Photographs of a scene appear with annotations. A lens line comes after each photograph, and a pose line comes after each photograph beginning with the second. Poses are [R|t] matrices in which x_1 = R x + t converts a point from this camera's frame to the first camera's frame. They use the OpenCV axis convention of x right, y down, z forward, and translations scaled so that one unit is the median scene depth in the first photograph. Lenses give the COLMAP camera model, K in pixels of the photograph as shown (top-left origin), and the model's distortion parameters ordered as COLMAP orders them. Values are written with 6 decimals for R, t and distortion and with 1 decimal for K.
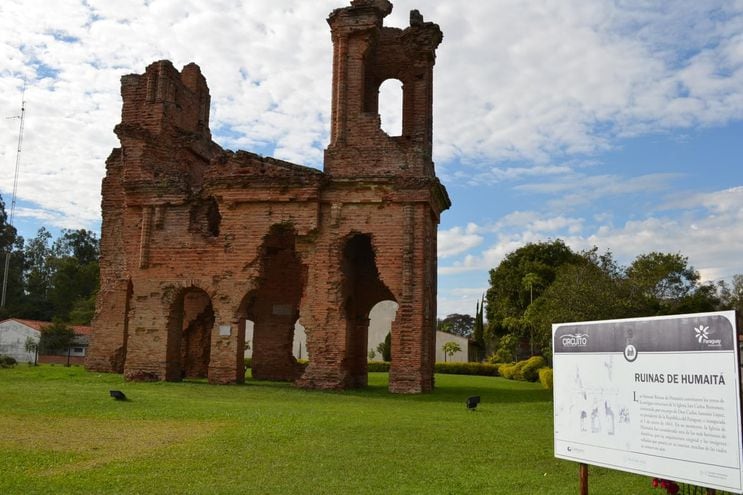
lens RADIAL K [[738.1, 0, 389.7], [0, 738.1, 245.0], [0, 0, 1]] dist [-0.083661, 0.000000]
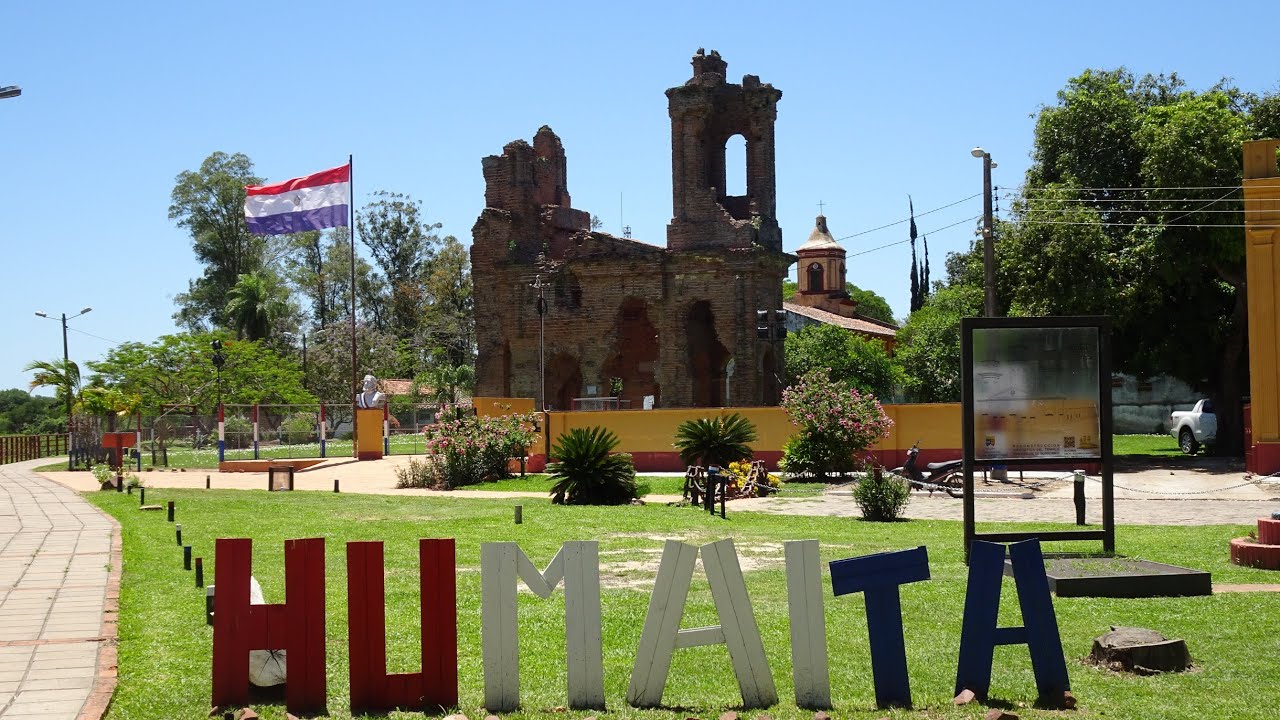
lens RADIAL K [[1950.9, 0, 639.7], [0, 1950.9, 363.5], [0, 0, 1]] dist [0.024891, 0.000000]
pose [[0.968887, -0.046188, -0.243156, 0.585782], [0.075602, 0.990708, 0.113059, -0.261463], [0.235675, -0.127924, 0.963376, -1.899553]]
